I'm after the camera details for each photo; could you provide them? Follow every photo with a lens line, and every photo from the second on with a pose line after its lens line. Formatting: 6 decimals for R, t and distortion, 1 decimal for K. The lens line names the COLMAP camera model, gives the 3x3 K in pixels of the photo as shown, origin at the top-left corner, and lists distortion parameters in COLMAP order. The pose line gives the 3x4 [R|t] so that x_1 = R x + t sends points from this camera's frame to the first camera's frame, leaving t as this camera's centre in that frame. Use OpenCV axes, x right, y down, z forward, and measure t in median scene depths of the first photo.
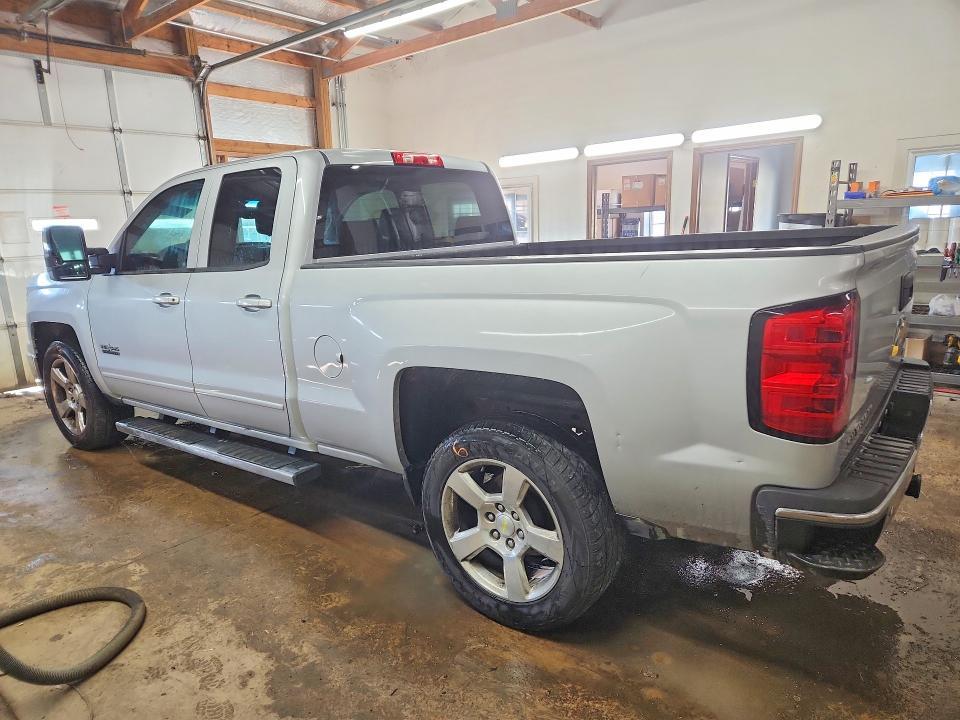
lens RADIAL K [[667.5, 0, 510.6], [0, 667.5, 362.0], [0, 0, 1]] dist [0.031510, -0.002255]
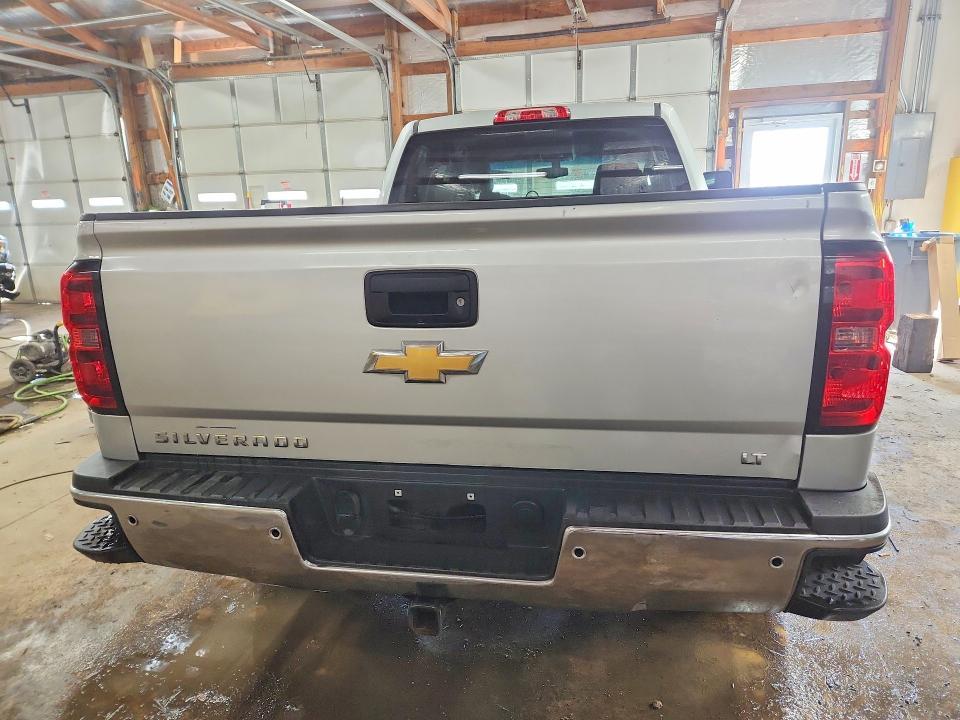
lens RADIAL K [[667.5, 0, 510.6], [0, 667.5, 362.0], [0, 0, 1]] dist [0.031510, -0.002255]
pose [[0.454800, 0.228139, -0.860878, 0.706567], [-0.164813, 0.971497, 0.170383, -0.102224], [0.875211, 0.064394, 0.479437, 0.481839]]
